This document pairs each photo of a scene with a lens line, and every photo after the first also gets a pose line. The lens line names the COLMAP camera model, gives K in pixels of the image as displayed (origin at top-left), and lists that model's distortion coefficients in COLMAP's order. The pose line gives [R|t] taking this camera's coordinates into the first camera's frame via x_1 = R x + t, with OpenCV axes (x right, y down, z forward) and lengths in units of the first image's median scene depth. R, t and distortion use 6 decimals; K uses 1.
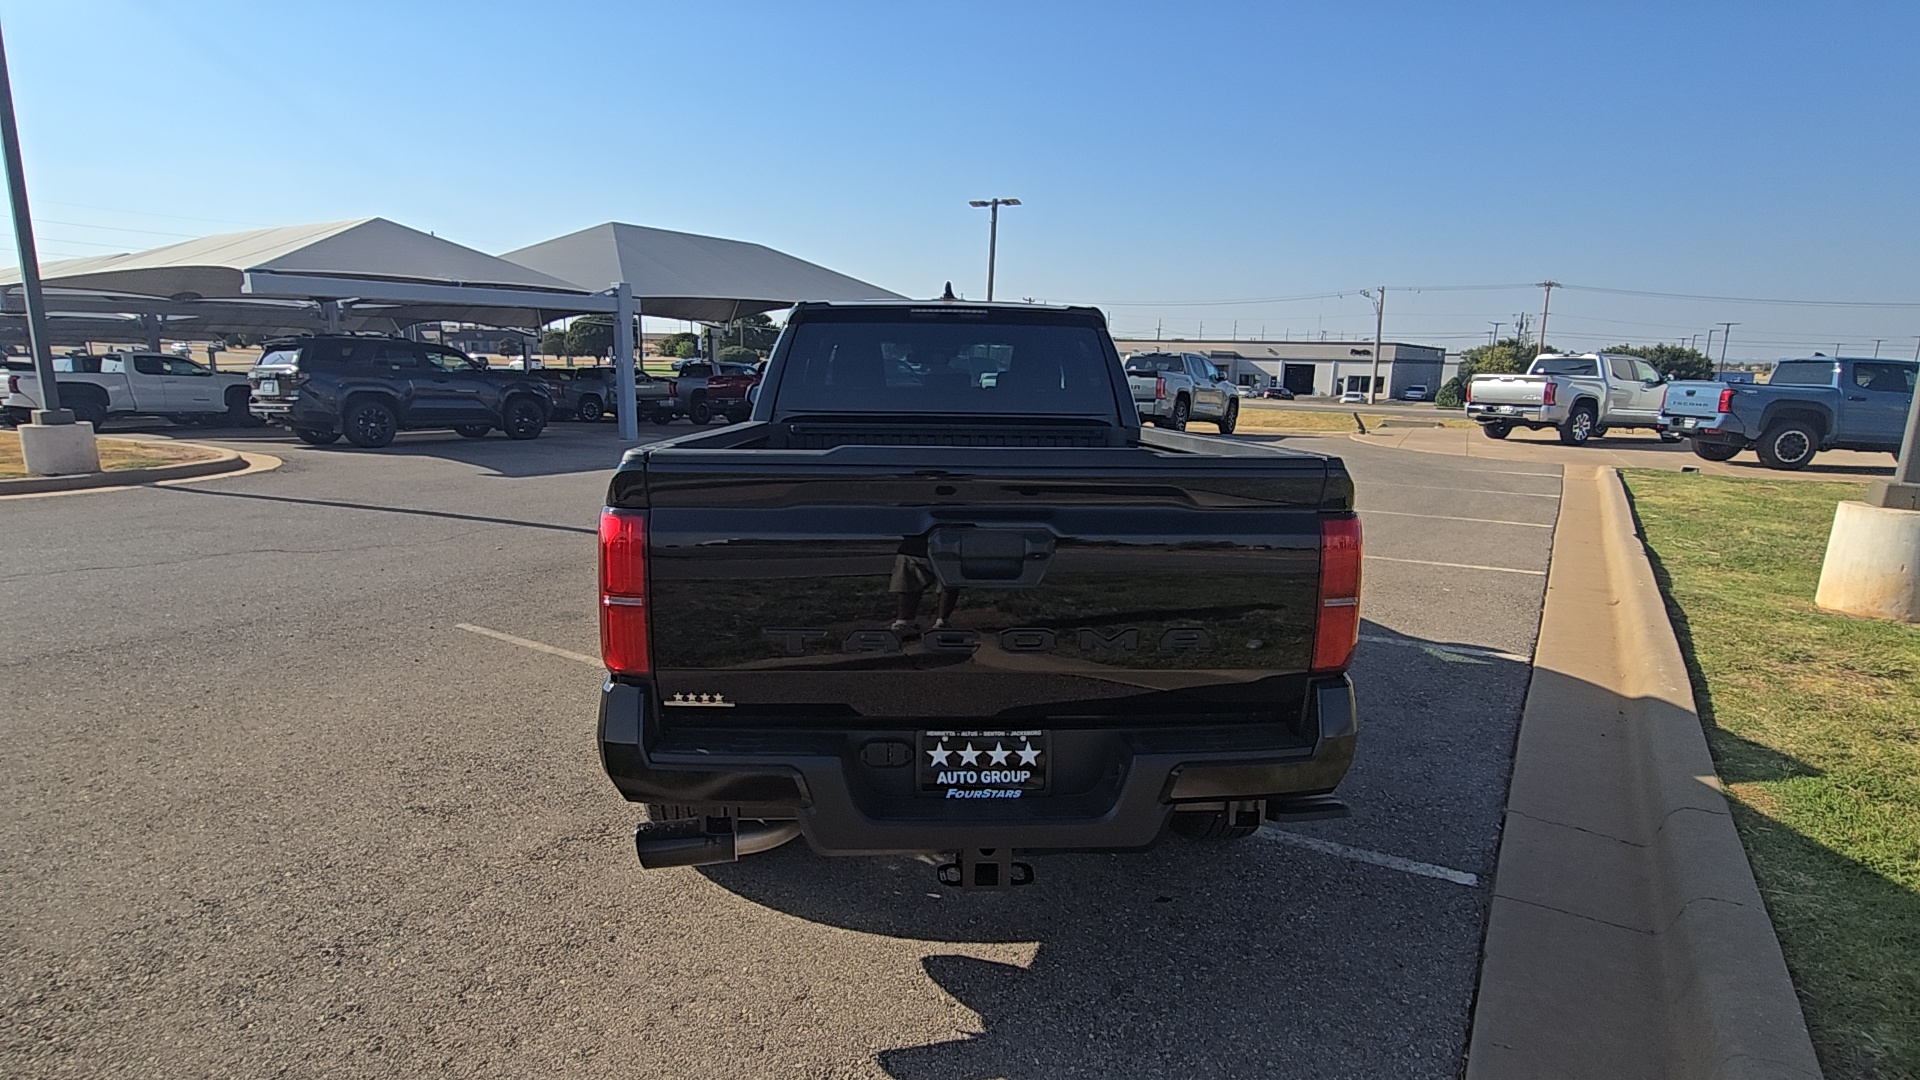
lens RADIAL K [[971.3, 0, 953.3], [0, 971.3, 544.1], [0, 0, 1]] dist [0.000423, 0.000940]
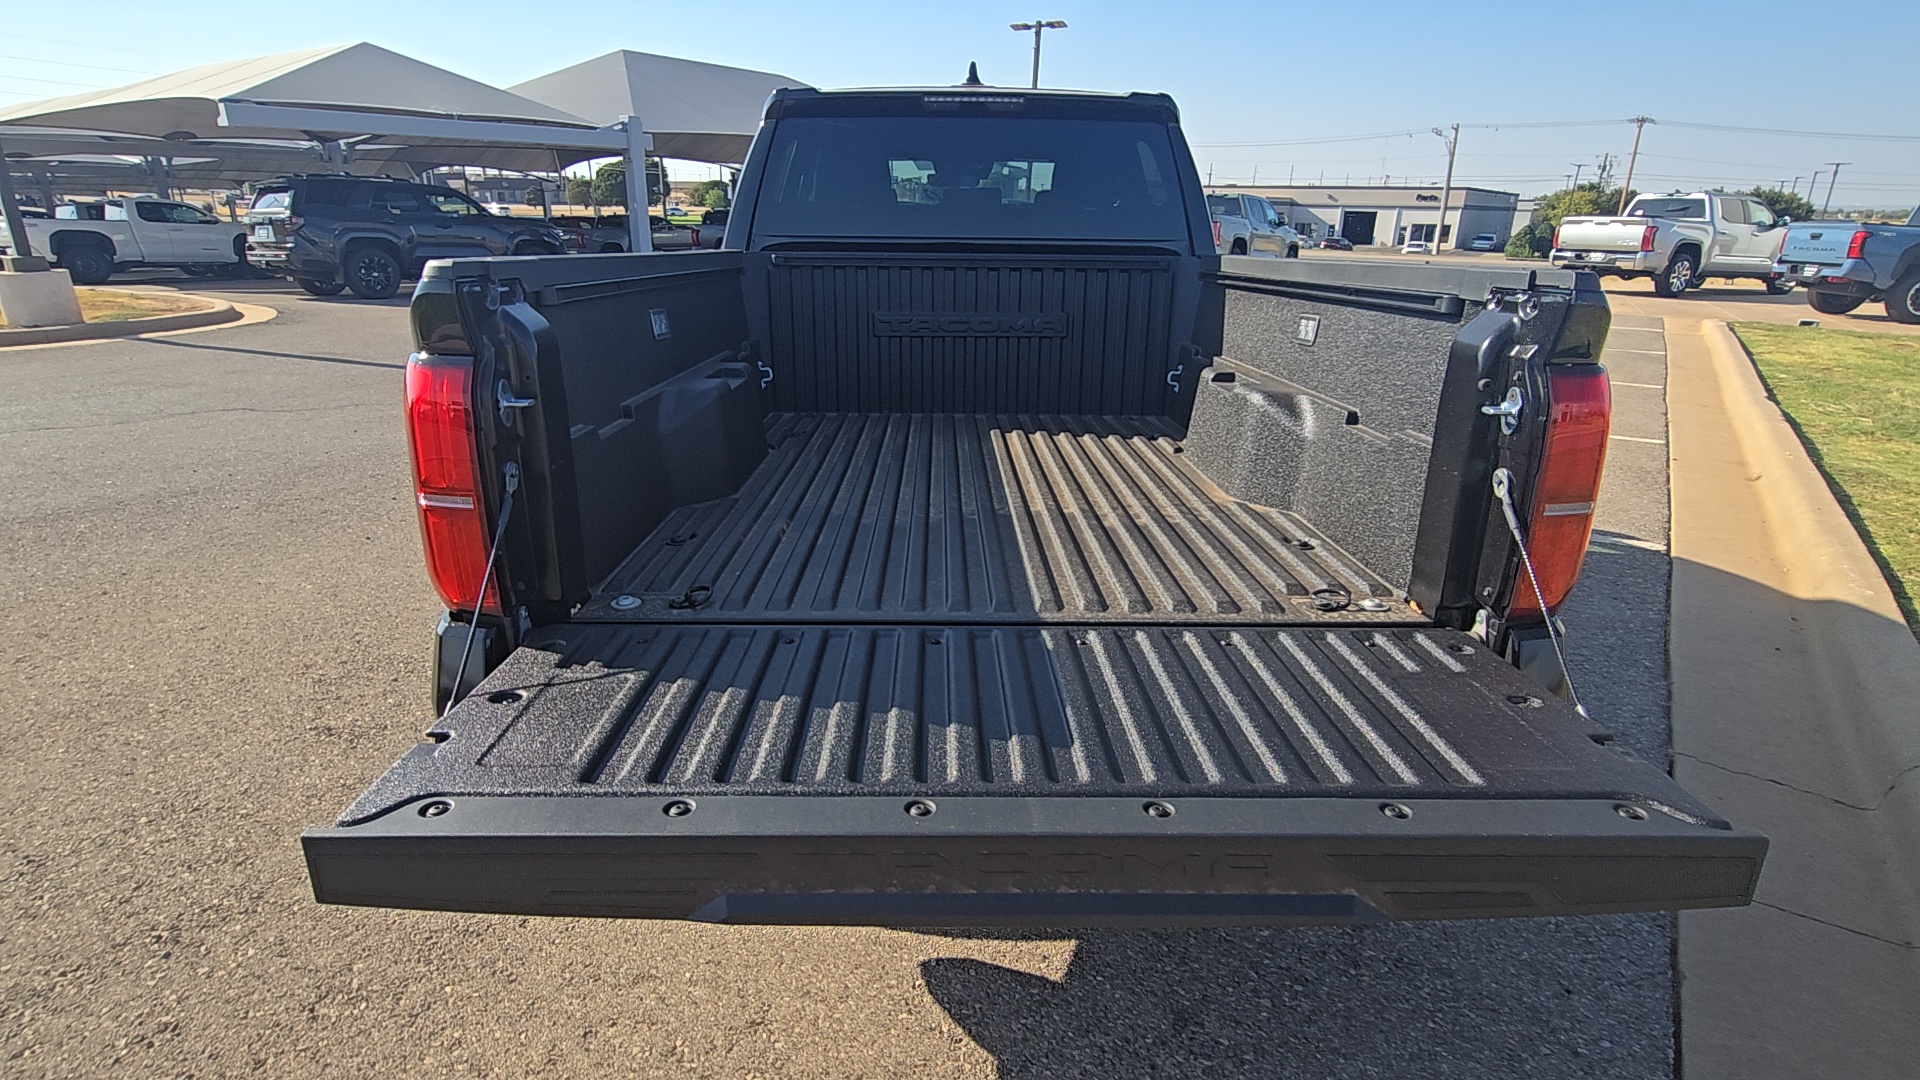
lens RADIAL K [[971.3, 0, 953.3], [0, 971.3, 544.1], [0, 0, 1]] dist [0.000423, 0.000940]
pose [[0.999253, 0.009334, -0.037498, 0.004128], [-0.003843, 0.989582, 0.143916, -0.001443], [0.038451, -0.143665, 0.988879, 0.067260]]
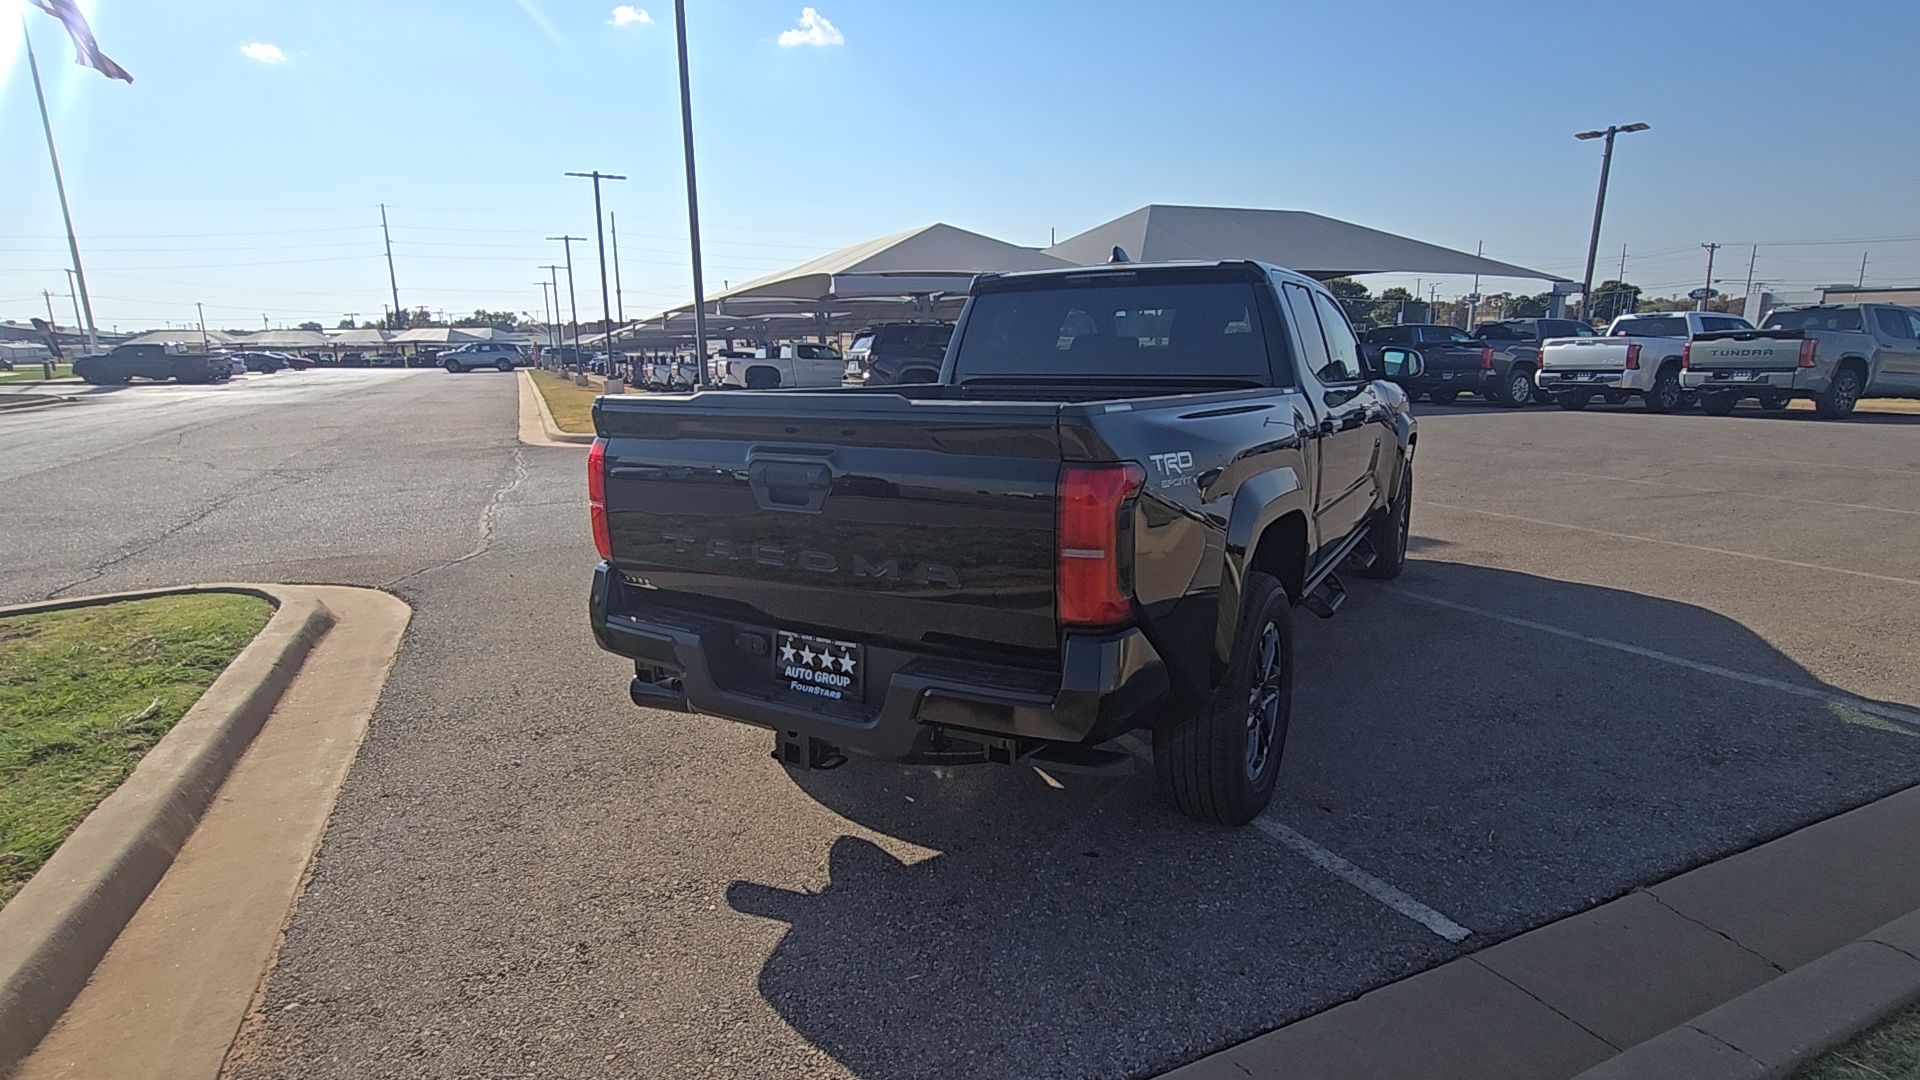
lens RADIAL K [[971.3, 0, 953.3], [0, 971.3, 544.1], [0, 0, 1]] dist [0.000423, 0.000940]
pose [[0.833262, 0.086188, -0.546118, 0.156703], [-0.073722, 0.996274, 0.044747, 0.002848], [0.547940, 0.002976, 0.836512, 0.020080]]
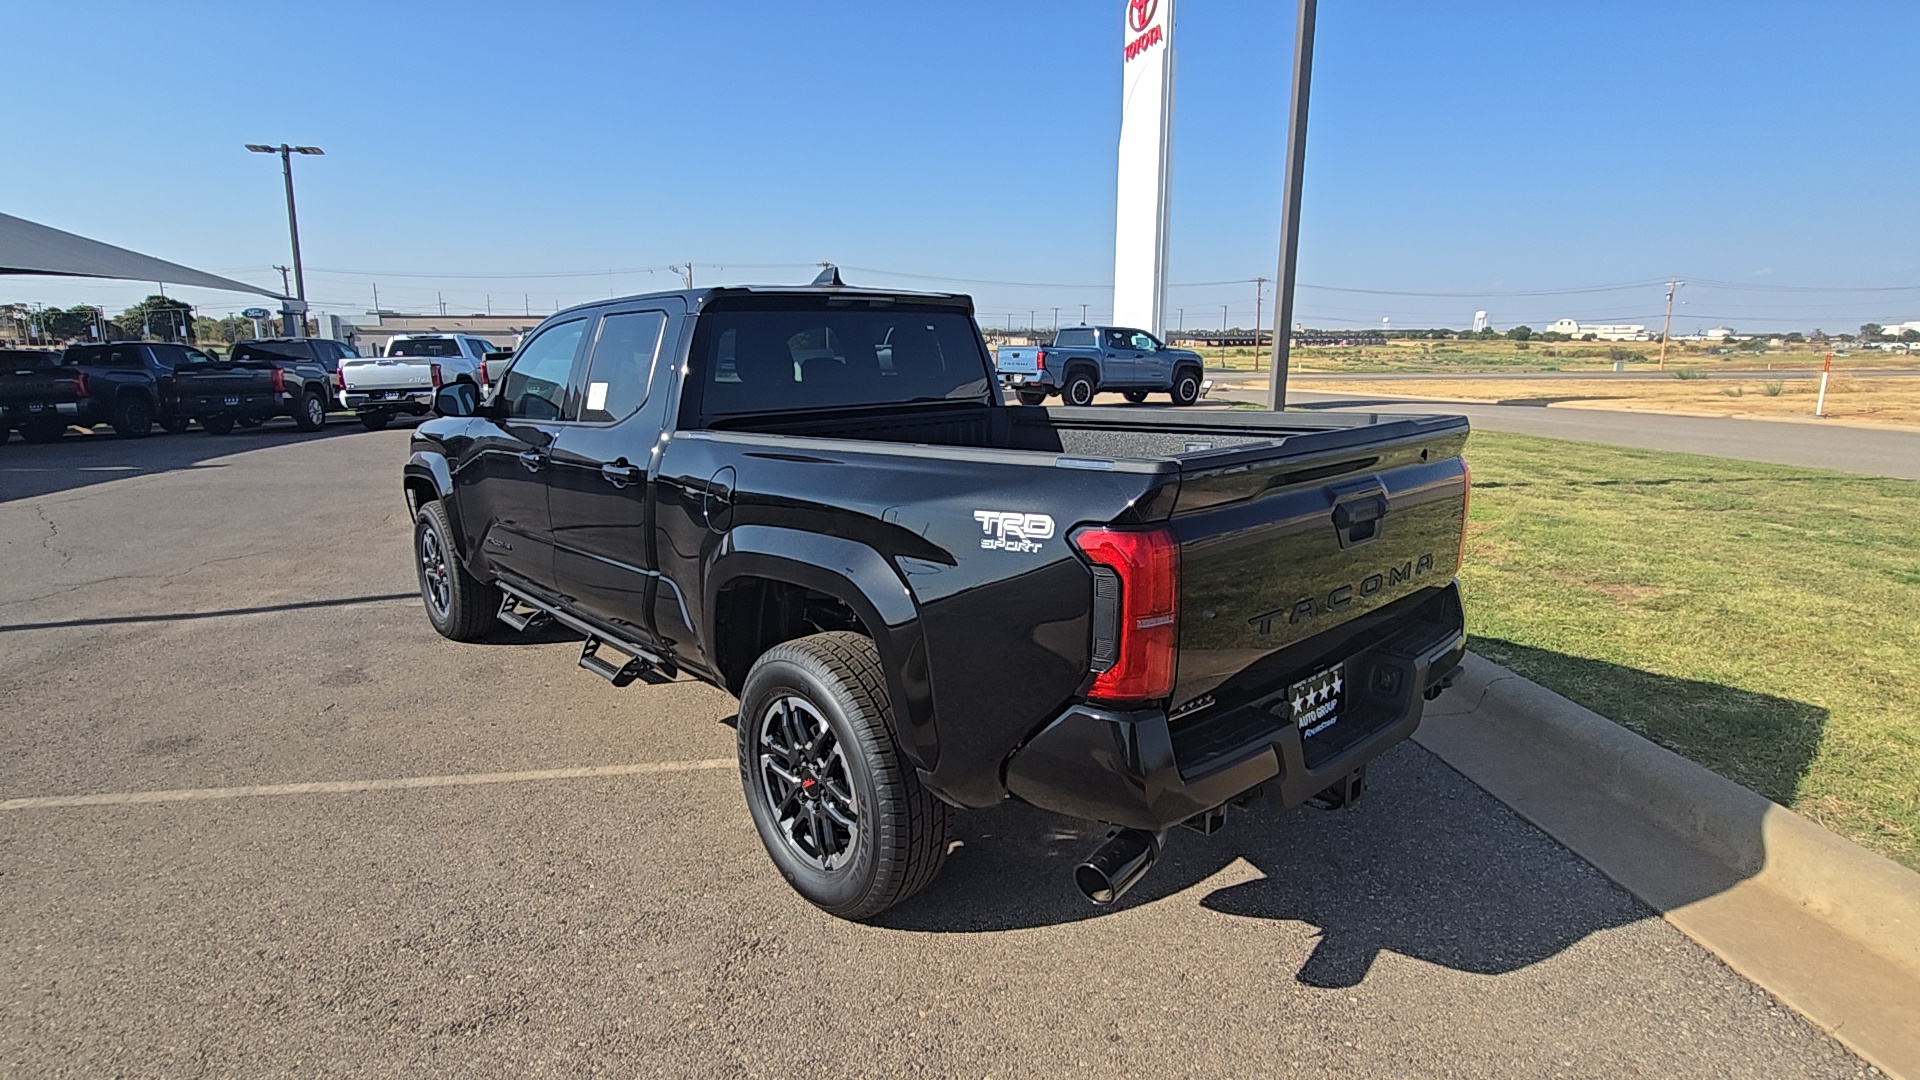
lens RADIAL K [[971.3, 0, 953.3], [0, 971.3, 544.1], [0, 0, 1]] dist [0.000423, 0.000940]
pose [[0.776161, -0.153437, 0.611581, -0.192563], [0.137902, 0.987766, 0.072805, -0.020269], [-0.615270, 0.027829, 0.787825, 0.068464]]
